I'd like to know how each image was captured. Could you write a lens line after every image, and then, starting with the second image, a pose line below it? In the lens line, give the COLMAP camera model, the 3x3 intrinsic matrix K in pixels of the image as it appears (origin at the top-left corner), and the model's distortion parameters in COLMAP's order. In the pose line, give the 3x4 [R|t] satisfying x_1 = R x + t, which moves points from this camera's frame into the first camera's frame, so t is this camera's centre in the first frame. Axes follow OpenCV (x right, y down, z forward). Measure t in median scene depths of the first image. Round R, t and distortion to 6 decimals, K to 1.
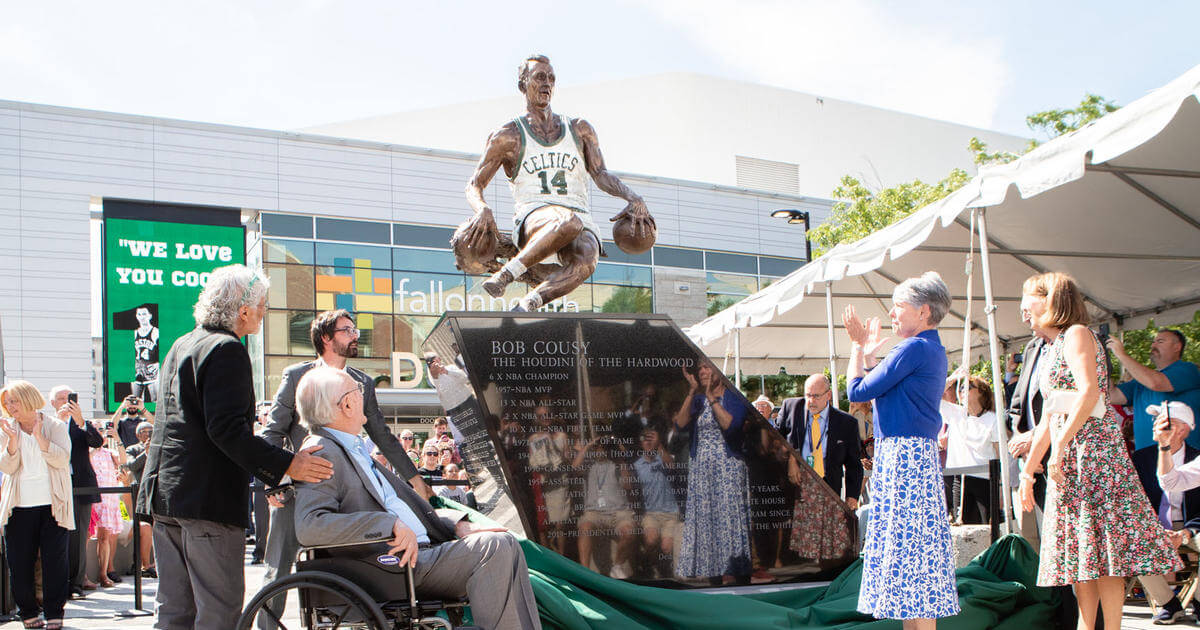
lens RADIAL K [[1082.0, 0, 600.4], [0, 1082.0, 470.9], [0, 0, 1]] dist [-0.118218, 0.114651]
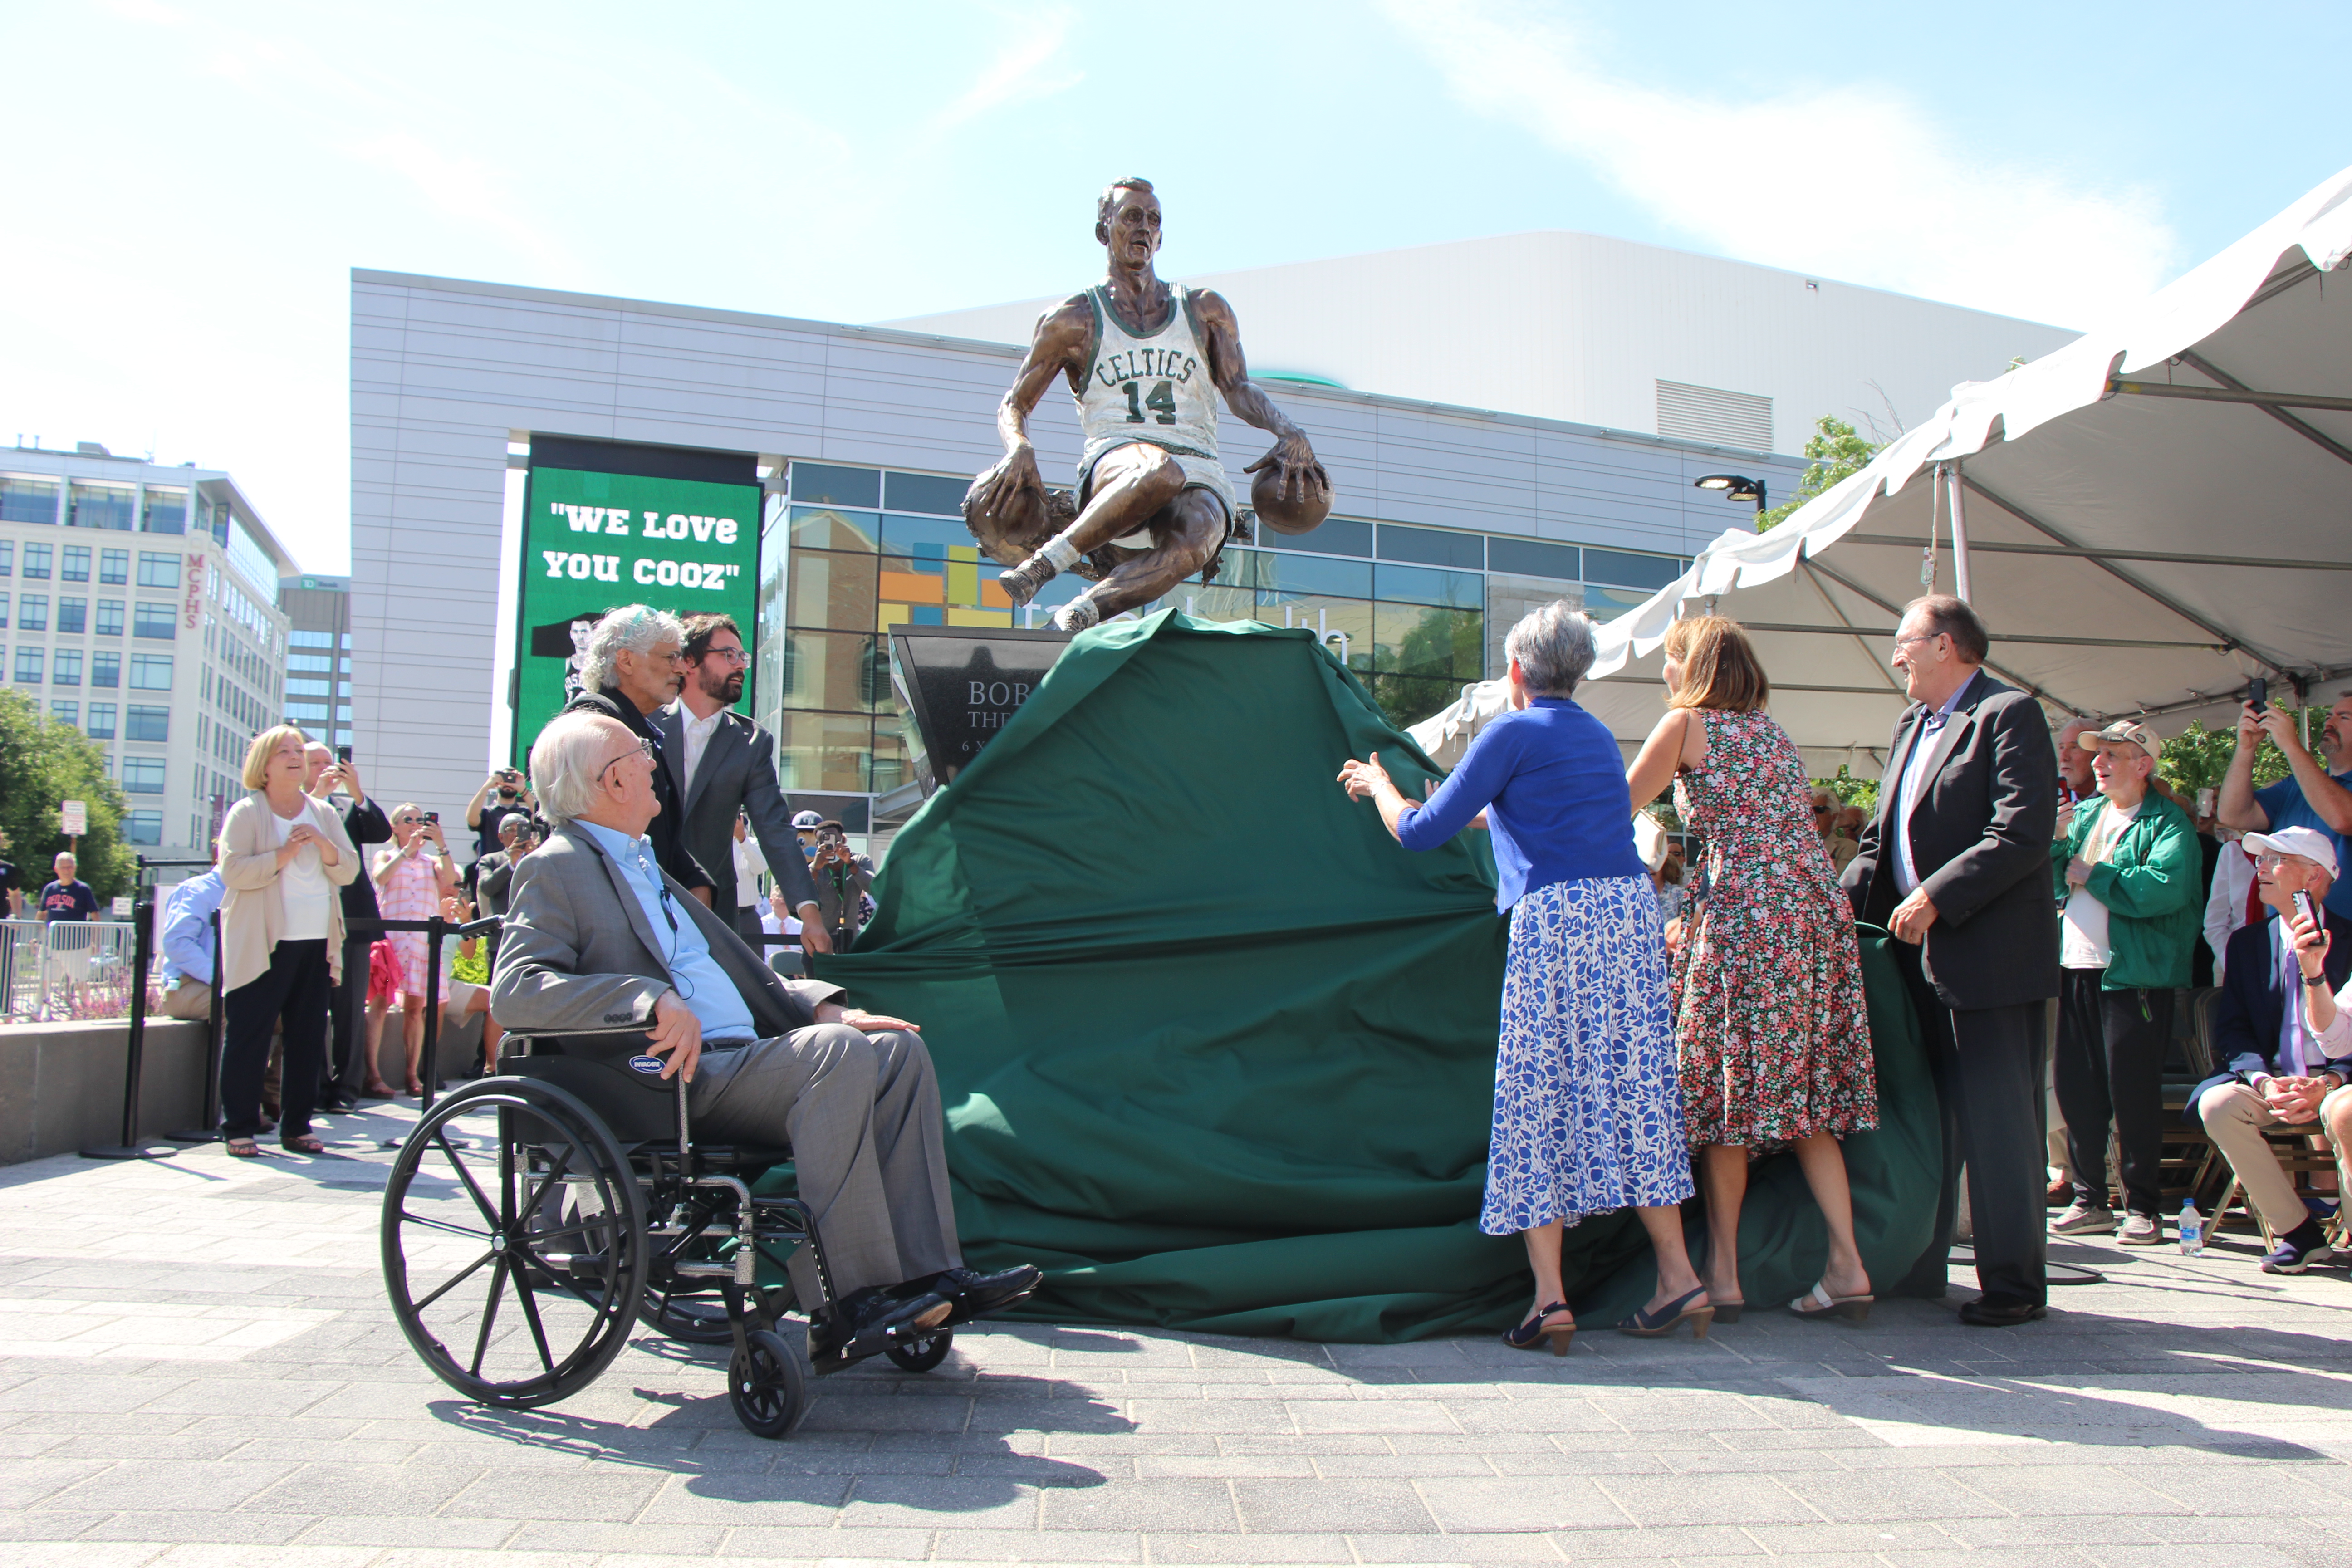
lens RADIAL K [[1956.4, 0, 1176.0], [0, 1956.4, 784.0], [0, 0, 1]] dist [-0.181516, 0.171378]
pose [[0.991297, 0.035299, -0.126824, 0.100925], [-0.045165, 0.996102, -0.075771, 0.001495], [0.123655, 0.080840, 0.989027, 0.030044]]
